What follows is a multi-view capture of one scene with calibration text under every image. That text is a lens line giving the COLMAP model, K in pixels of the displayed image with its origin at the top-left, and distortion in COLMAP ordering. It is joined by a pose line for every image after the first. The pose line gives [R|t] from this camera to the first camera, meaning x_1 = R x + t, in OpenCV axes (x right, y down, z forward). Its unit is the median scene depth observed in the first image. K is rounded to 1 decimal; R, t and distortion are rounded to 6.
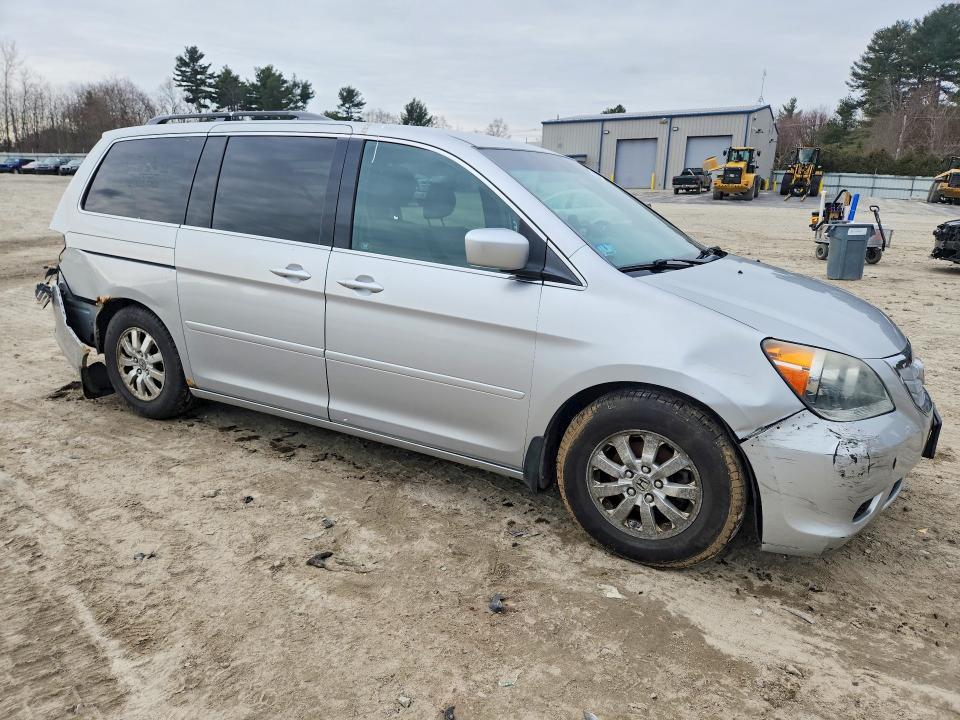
lens RADIAL K [[644.3, 0, 473.1], [0, 644.3, 359.8], [0, 0, 1]] dist [0.075754, -0.065940]
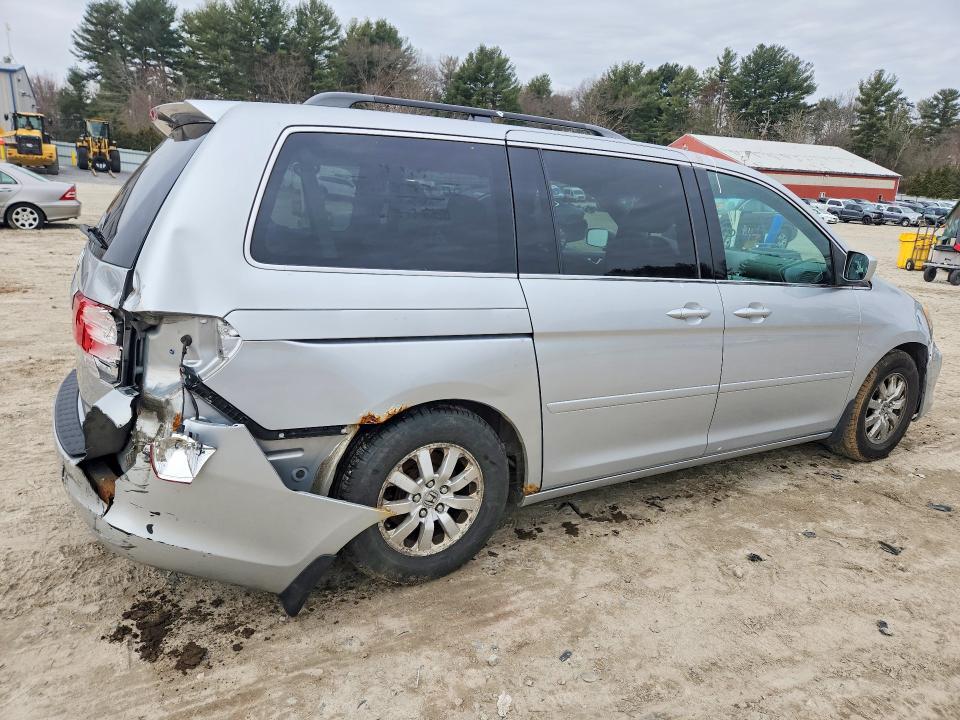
lens RADIAL K [[644.3, 0, 473.1], [0, 644.3, 359.8], [0, 0, 1]] dist [0.075754, -0.065940]
pose [[0.508756, -0.213165, 0.834103, -0.959584], [0.180365, 0.973751, 0.138841, -0.199870], [-0.841805, 0.079807, 0.533849, 0.613223]]
